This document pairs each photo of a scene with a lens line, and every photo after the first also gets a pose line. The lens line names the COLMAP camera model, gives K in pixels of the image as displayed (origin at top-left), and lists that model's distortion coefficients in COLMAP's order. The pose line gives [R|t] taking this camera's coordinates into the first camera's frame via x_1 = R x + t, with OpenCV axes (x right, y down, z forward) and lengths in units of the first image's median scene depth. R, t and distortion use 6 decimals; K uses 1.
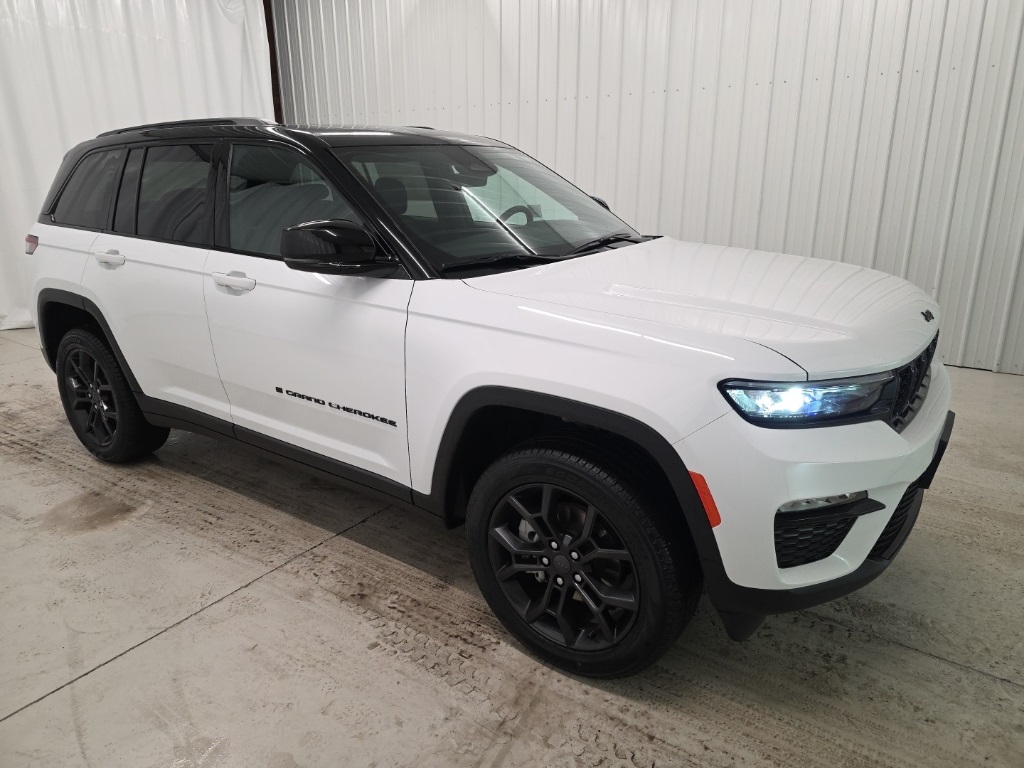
lens RADIAL K [[680.5, 0, 518.2], [0, 680.5, 380.4], [0, 0, 1]] dist [0.047707, -0.040576]
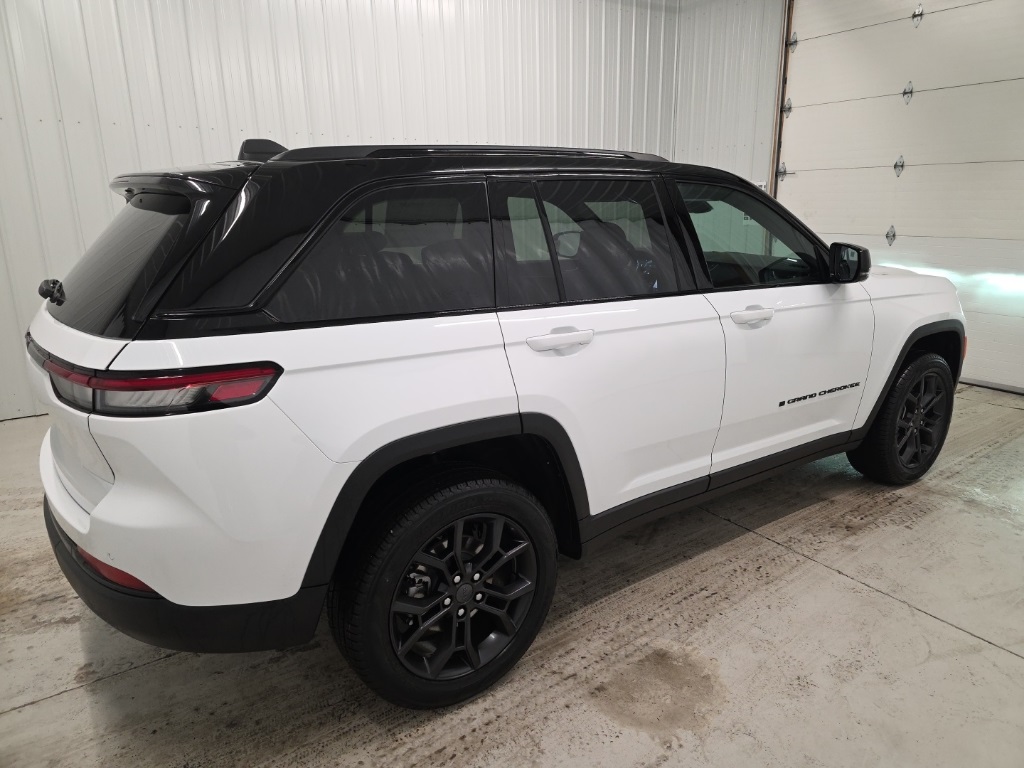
lens RADIAL K [[694.7, 0, 512.9], [0, 694.7, 396.7], [0, 0, 1]] dist [-0.001676, -0.001698]
pose [[0.329947, -0.255670, 0.908718, -1.385396], [0.278482, 0.946147, 0.165087, -0.275903], [-0.901988, 0.198591, 0.383378, 0.901885]]
